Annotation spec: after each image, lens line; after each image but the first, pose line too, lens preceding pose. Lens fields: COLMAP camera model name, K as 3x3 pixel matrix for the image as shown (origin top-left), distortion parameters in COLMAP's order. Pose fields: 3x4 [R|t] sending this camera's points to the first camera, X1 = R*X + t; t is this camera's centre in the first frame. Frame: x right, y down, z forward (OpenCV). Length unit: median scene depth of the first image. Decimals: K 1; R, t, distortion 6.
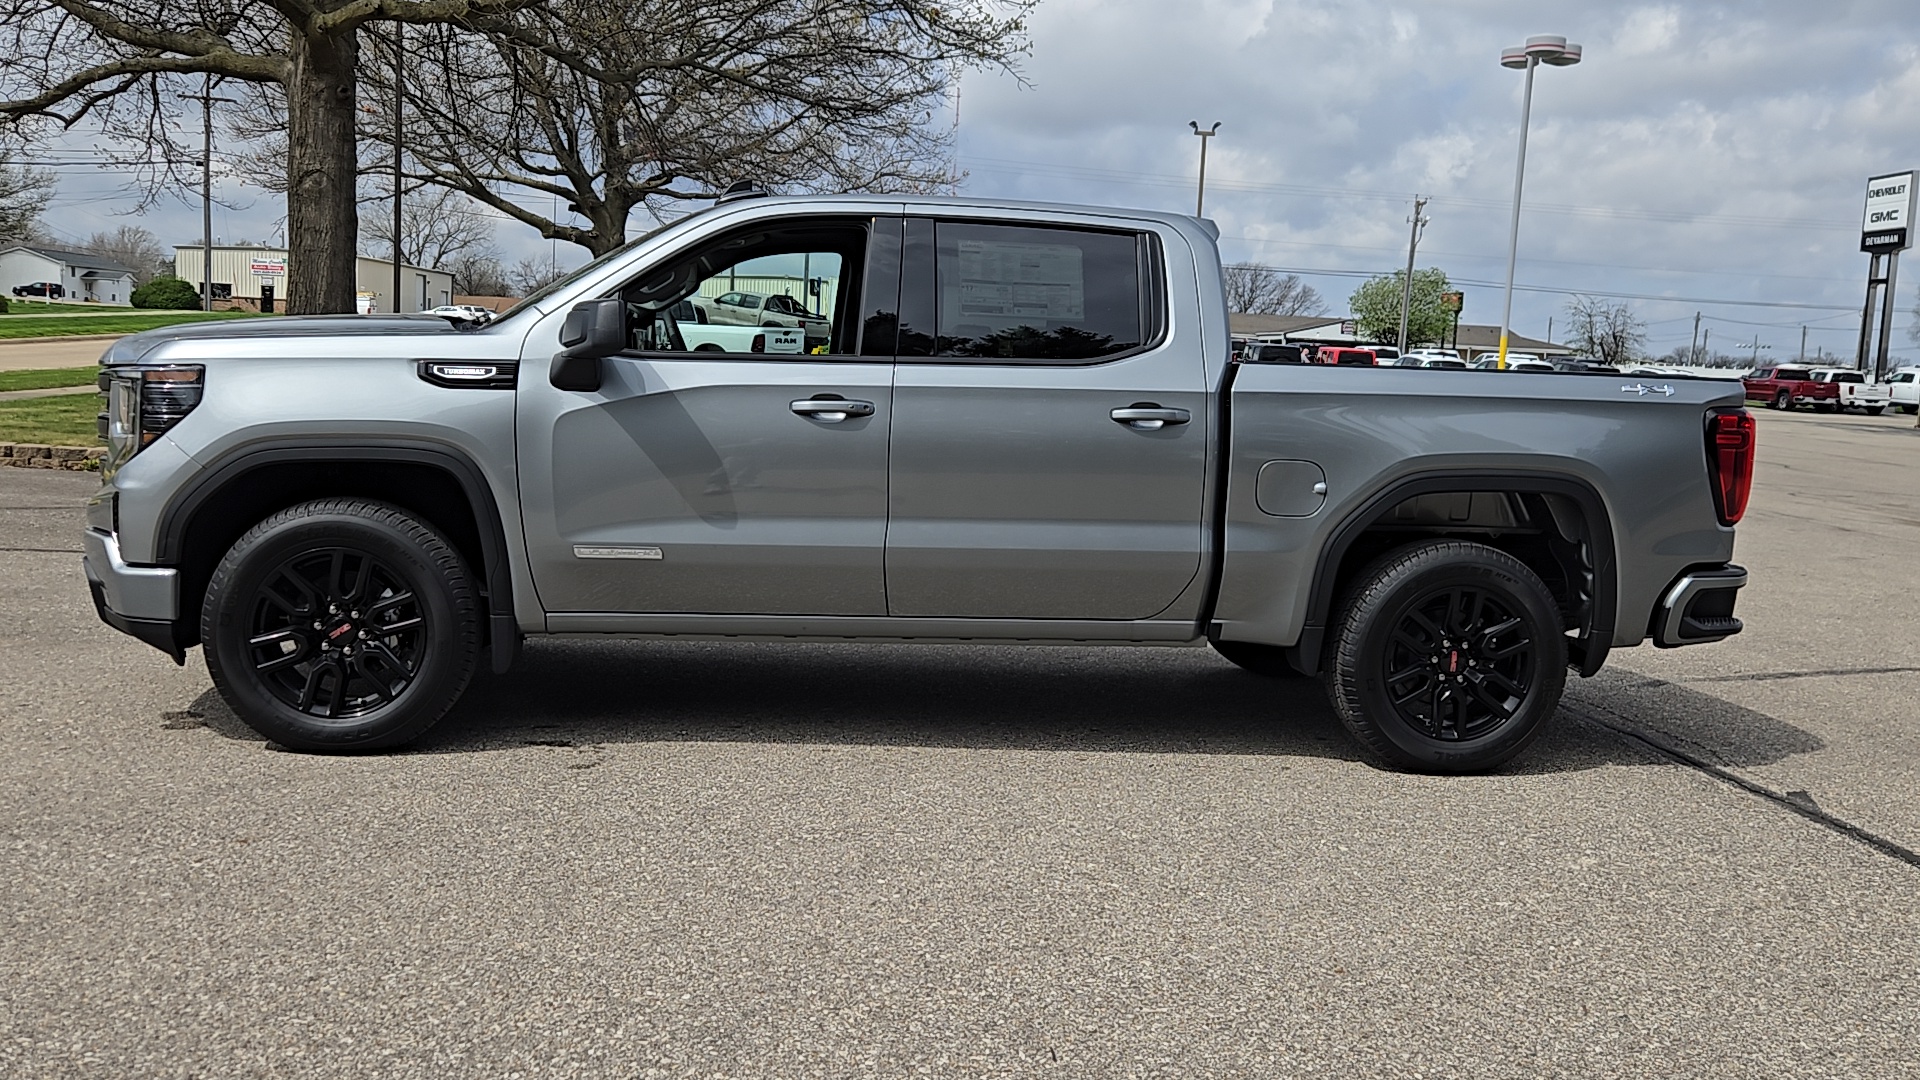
lens RADIAL K [[1604.4, 0, 953.2], [0, 1604.4, 543.3], [0, 0, 1]] dist [0.011250, -0.005200]
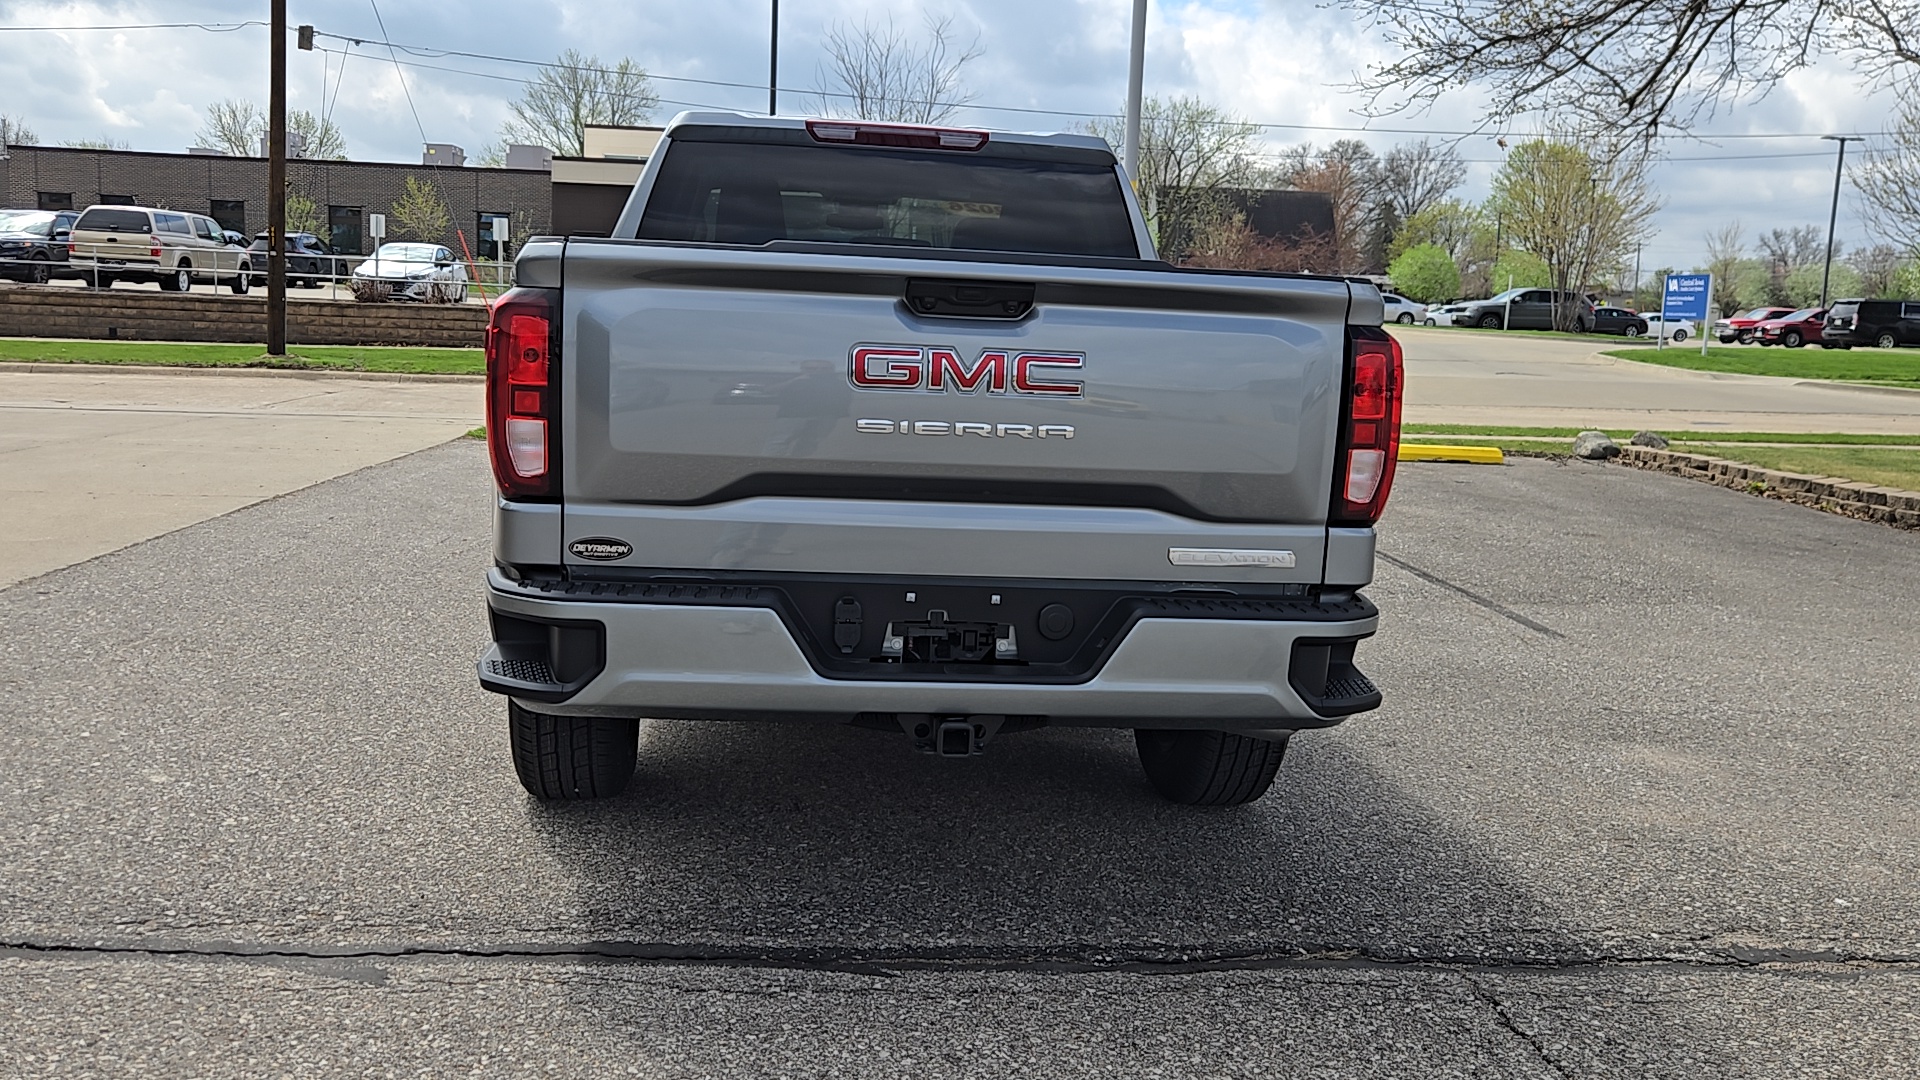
lens RADIAL K [[1604.4, 0, 953.2], [0, 1604.4, 543.3], [0, 0, 1]] dist [0.011250, -0.005200]
pose [[-0.008221, 0.097816, -0.995171, 1.099738], [-0.159127, 0.982395, 0.097874, -0.079944], [0.987224, 0.159163, 0.007488, 1.212590]]
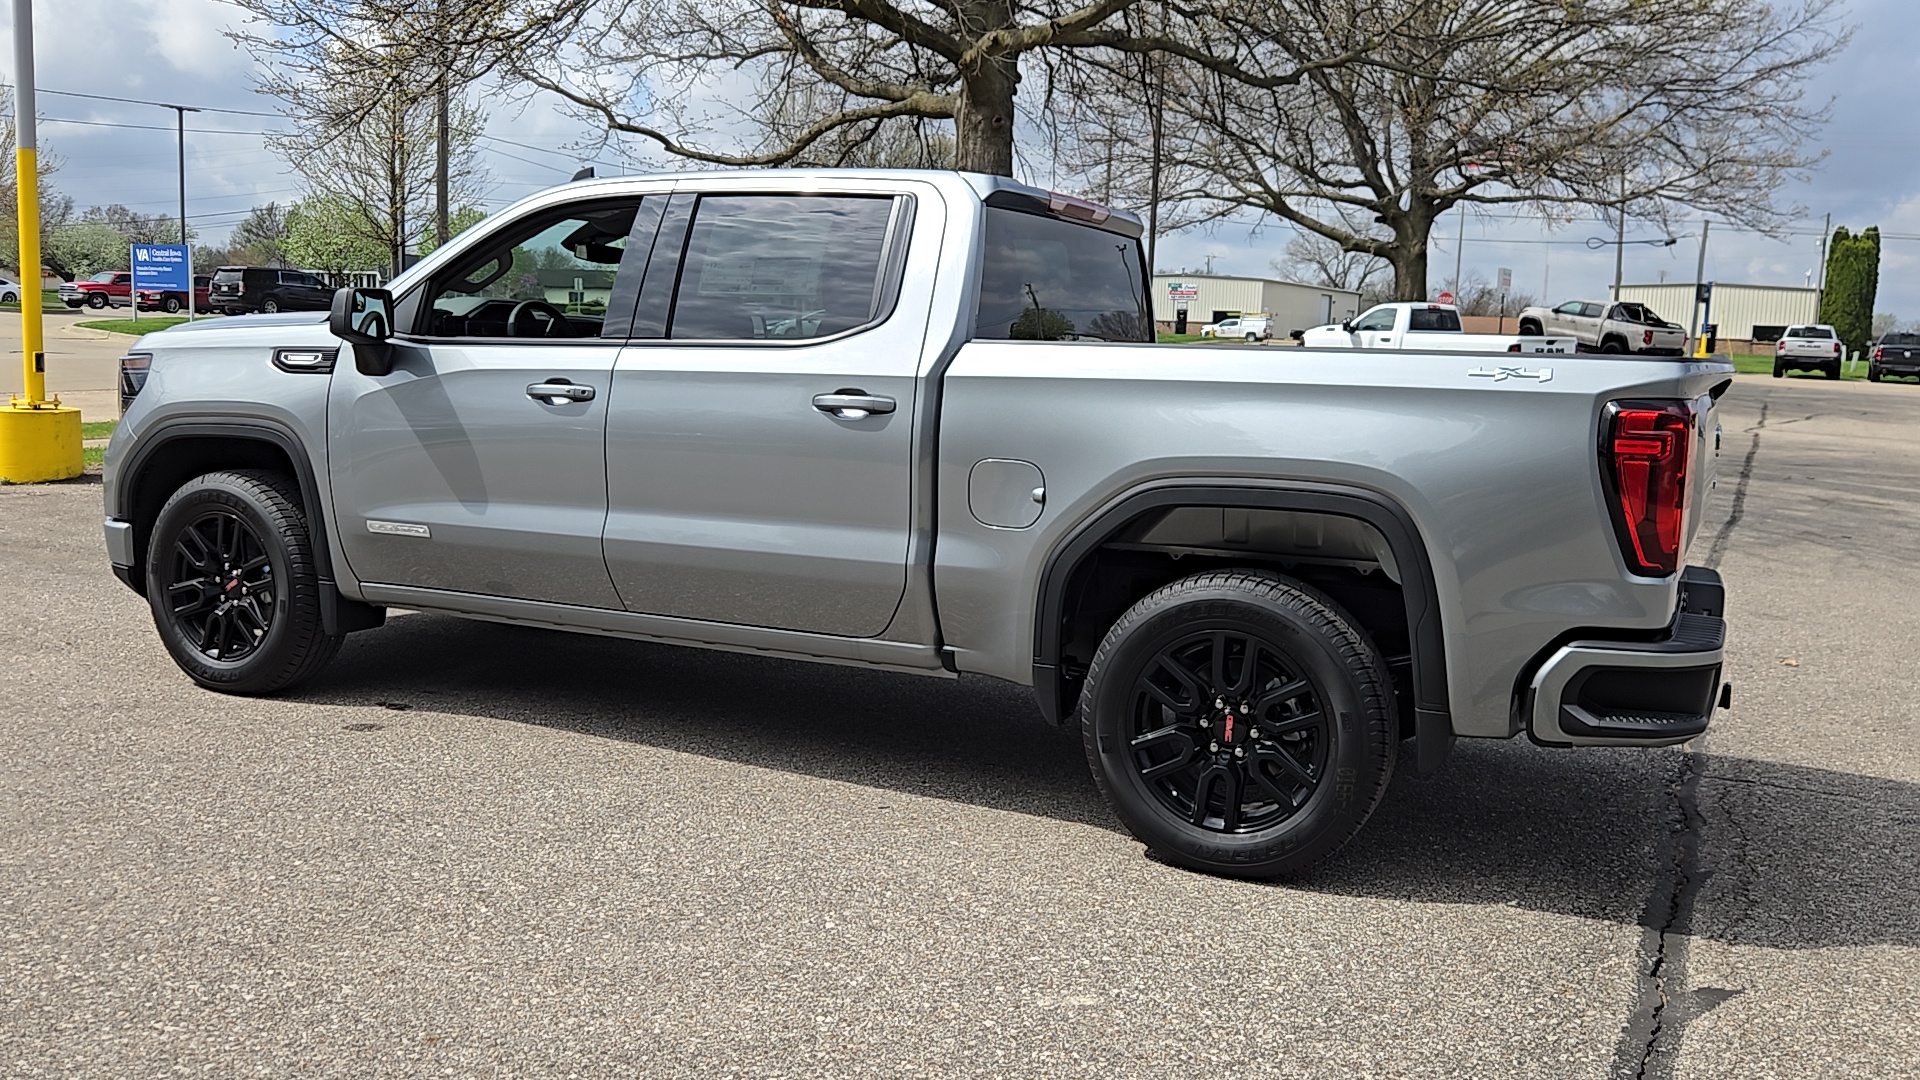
lens RADIAL K [[1604.4, 0, 953.2], [0, 1604.4, 543.3], [0, 0, 1]] dist [0.011250, -0.005200]
pose [[0.842111, 0.052228, -0.536770, 0.626343], [-0.058540, 0.998271, 0.005291, -0.011150], [0.536118, 0.026967, 0.843712, 0.289916]]
